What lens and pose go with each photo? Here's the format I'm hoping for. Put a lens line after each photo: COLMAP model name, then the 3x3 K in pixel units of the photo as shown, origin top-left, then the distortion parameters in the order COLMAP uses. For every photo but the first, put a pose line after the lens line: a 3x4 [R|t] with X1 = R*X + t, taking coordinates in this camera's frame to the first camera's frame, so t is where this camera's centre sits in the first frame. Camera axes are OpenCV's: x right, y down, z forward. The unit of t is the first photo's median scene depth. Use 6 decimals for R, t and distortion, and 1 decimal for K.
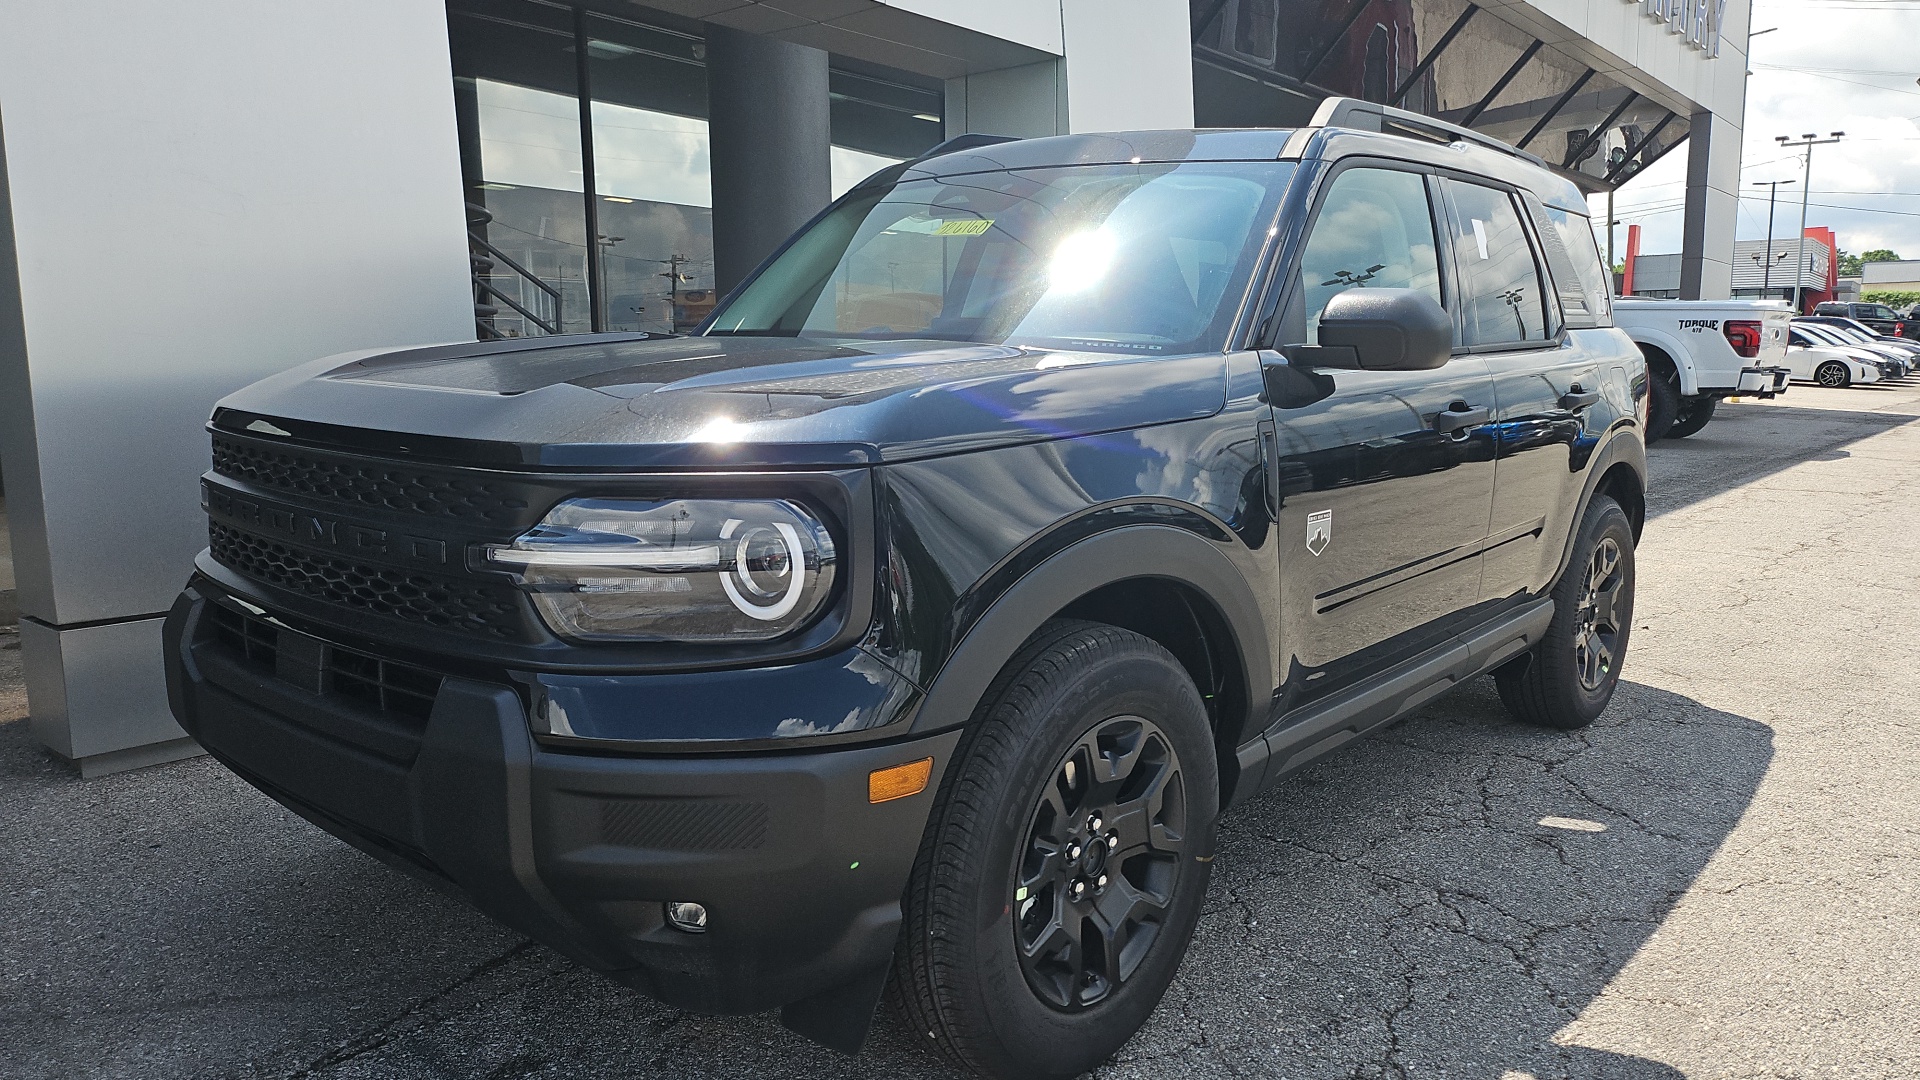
lens RADIAL K [[1345.0, 0, 969.2], [0, 1345.0, 541.8], [0, 0, 1]] dist [0.066846, -0.058619]
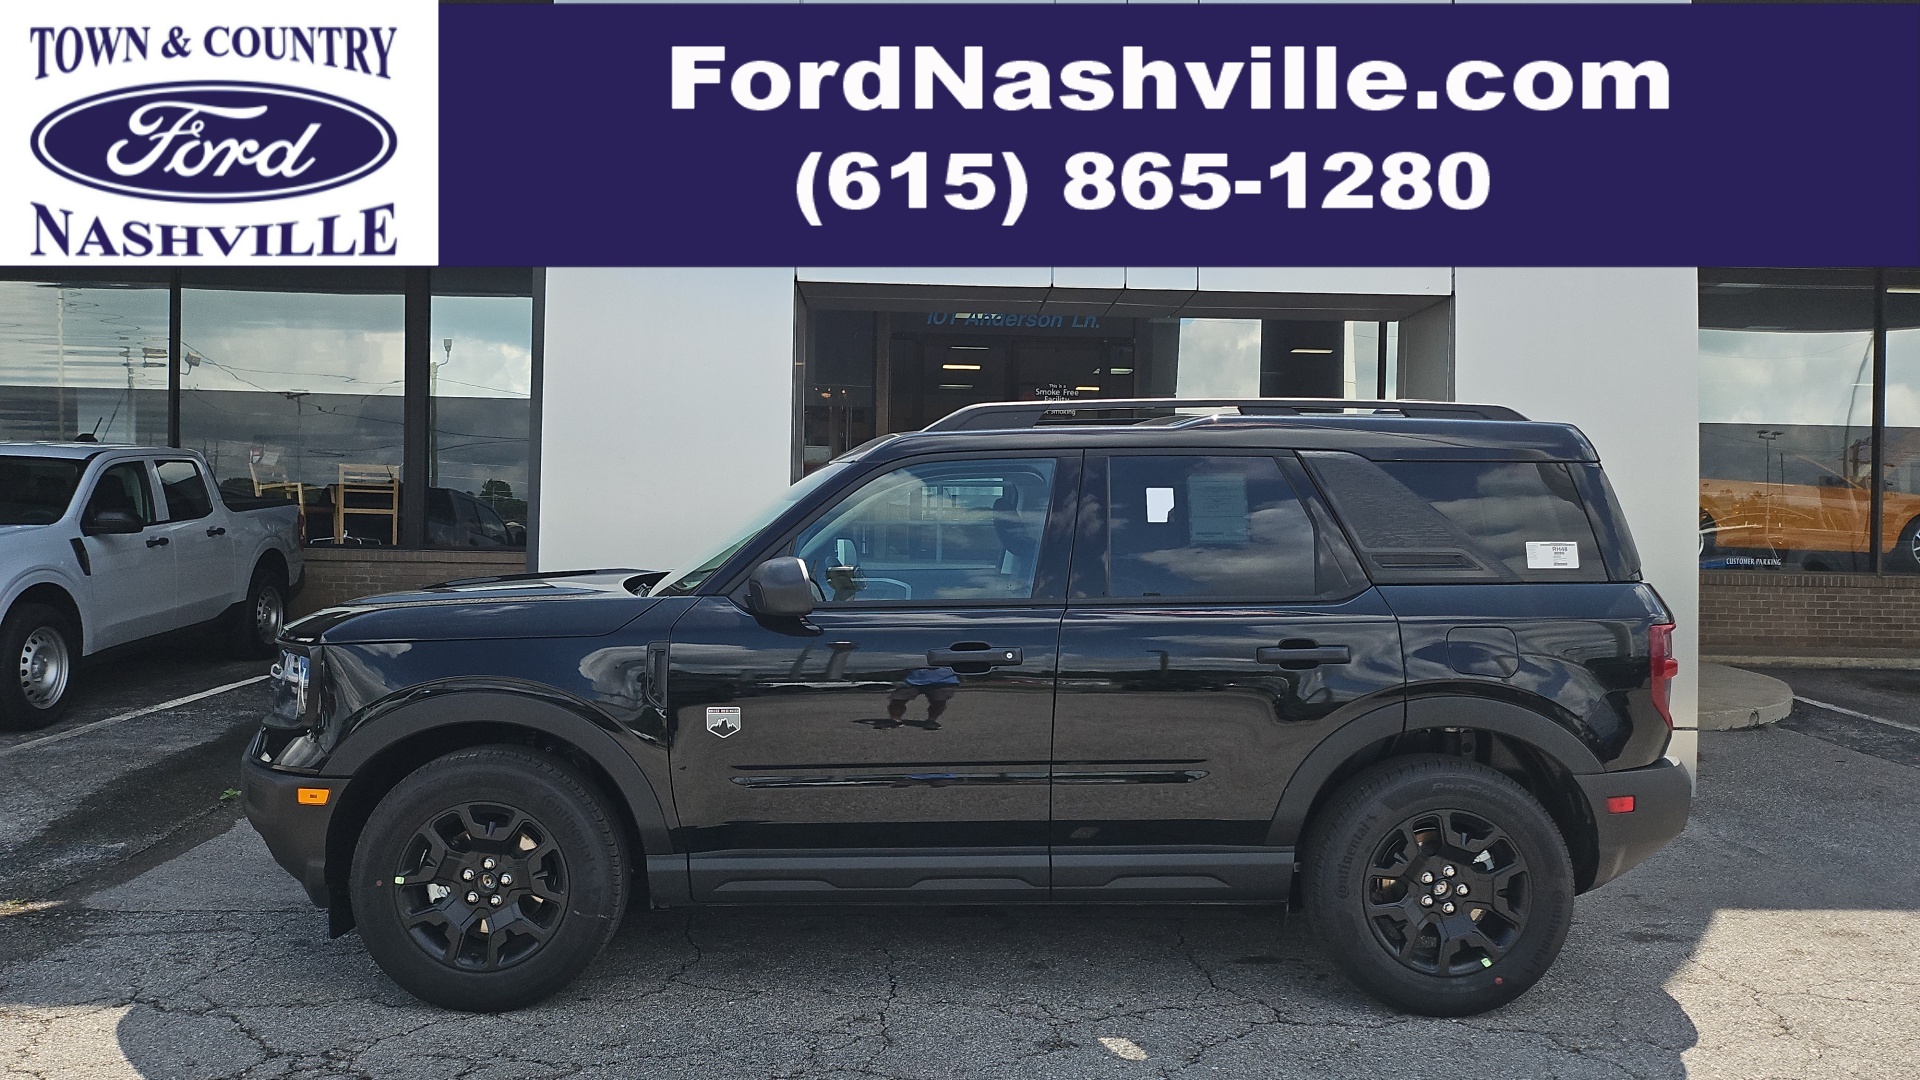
lens RADIAL K [[1342.3, 0, 969.5], [0, 1342.3, 543.5], [0, 0, 1]] dist [0.067887, -0.060046]
pose [[0.653294, 0.009626, -0.757043, 1.366952], [-0.114262, 0.989720, -0.086018, -0.091302], [0.748433, 0.142696, 0.647678, 0.203090]]
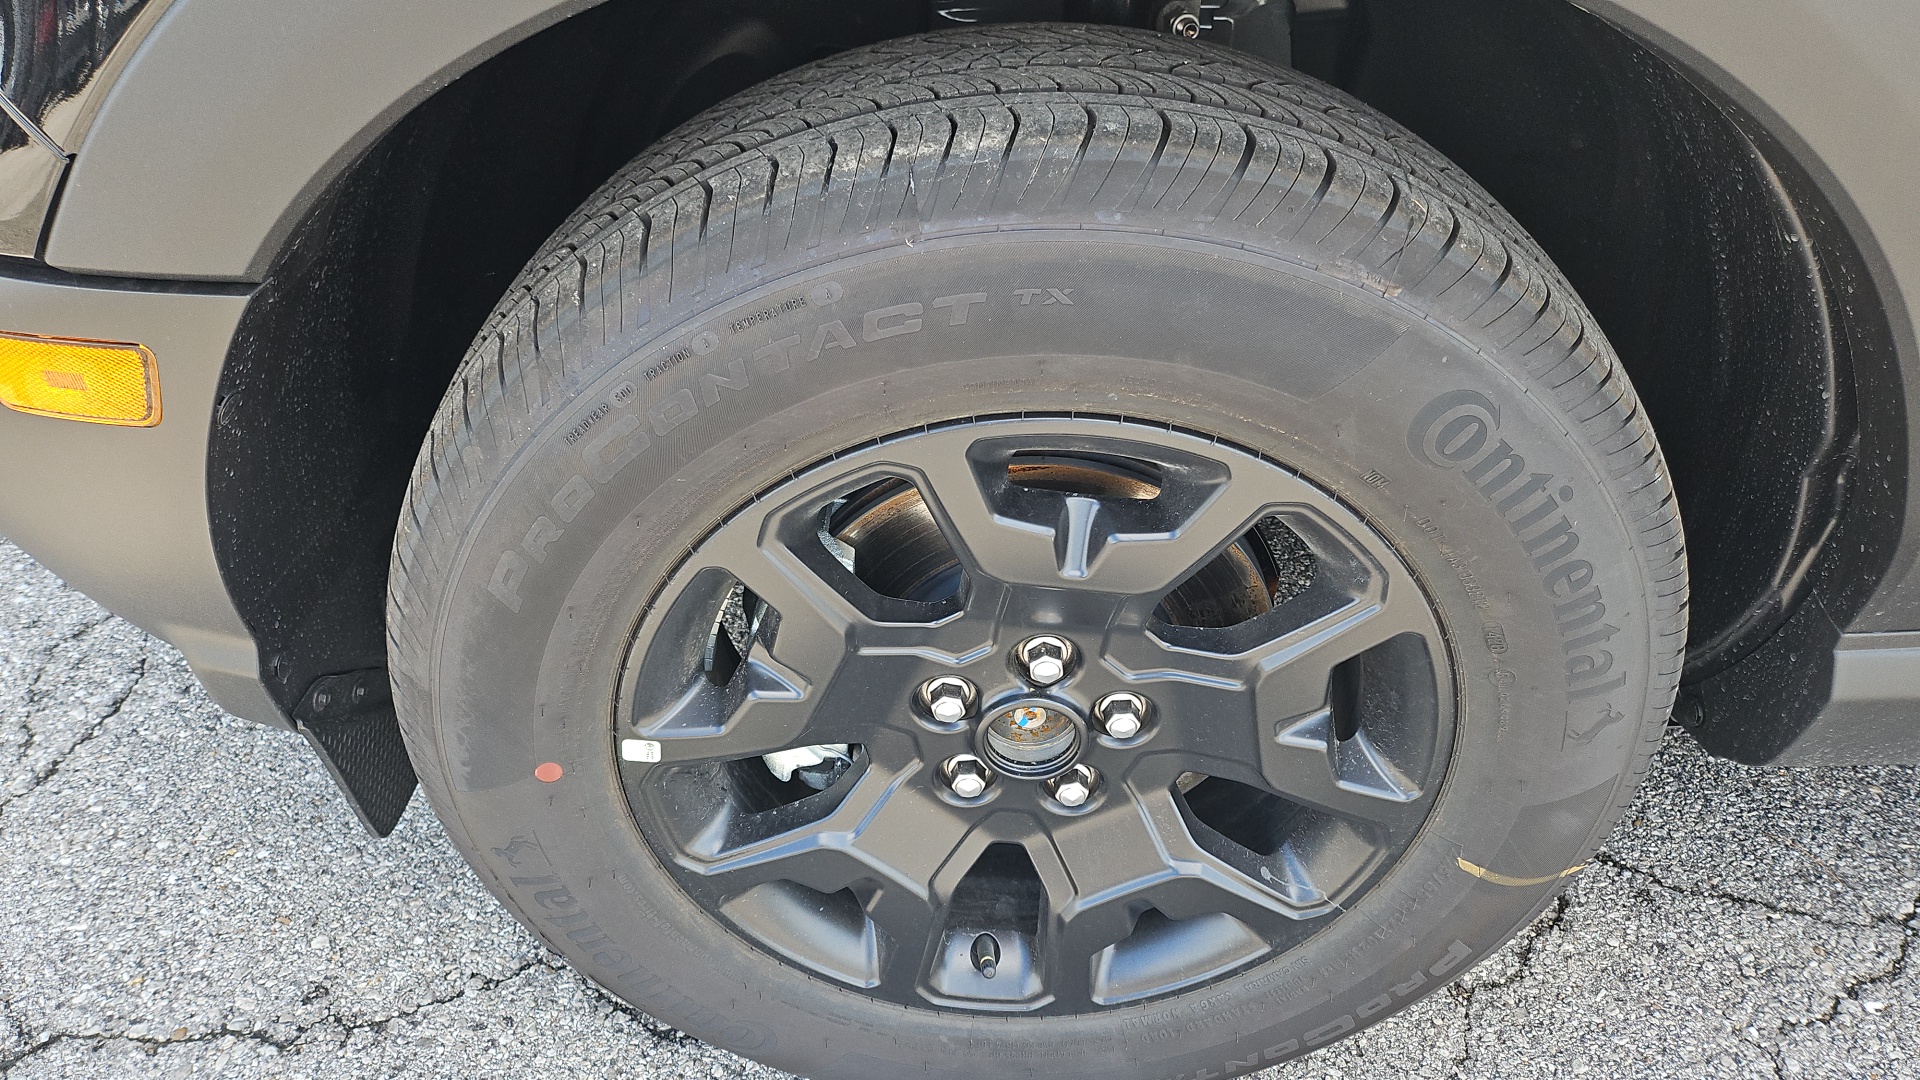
lens RADIAL K [[1345.0, 0, 969.2], [0, 1345.0, 541.8], [0, 0, 1]] dist [0.066846, -0.058619]
pose [[0.650347, 0.432929, -0.624197, 0.216579], [-0.105820, 0.865323, 0.489916, 0.005829], [0.752231, -0.252563, 0.608573, 0.581009]]
